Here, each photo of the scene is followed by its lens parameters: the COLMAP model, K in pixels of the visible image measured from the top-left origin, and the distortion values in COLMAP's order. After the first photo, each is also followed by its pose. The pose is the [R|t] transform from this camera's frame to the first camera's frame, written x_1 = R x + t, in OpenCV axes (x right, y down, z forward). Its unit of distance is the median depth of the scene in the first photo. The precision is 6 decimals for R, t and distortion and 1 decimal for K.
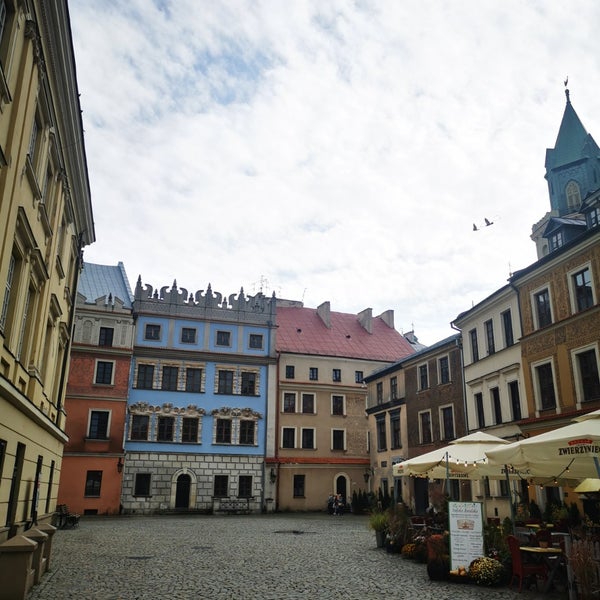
lens RADIAL K [[583.4, 0, 291.0], [0, 583.4, 299.3], [0, 0, 1]] dist [0.042429, -0.012348]
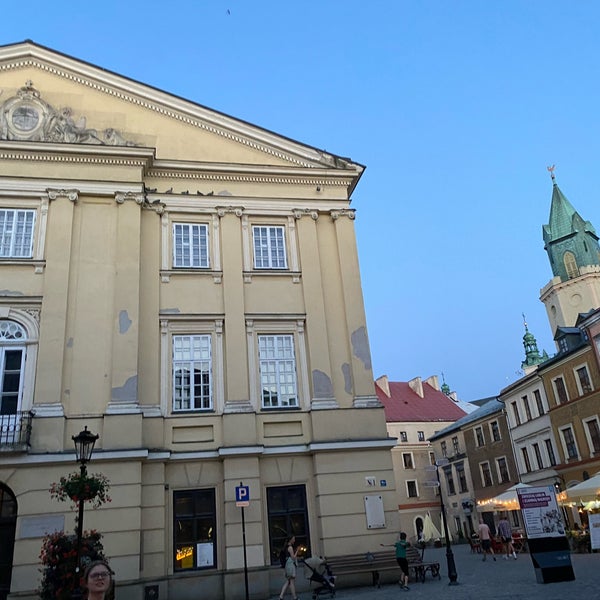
lens RADIAL K [[565.2, 0, 300.0], [0, 565.2, 300.0], [0, 0, 1]] dist [0.003718, -0.005516]
pose [[0.995097, -0.098165, -0.012069, -0.150395], [0.096714, 0.991326, -0.088994, -0.111634], [0.020700, 0.087391, 0.995959, -0.365504]]
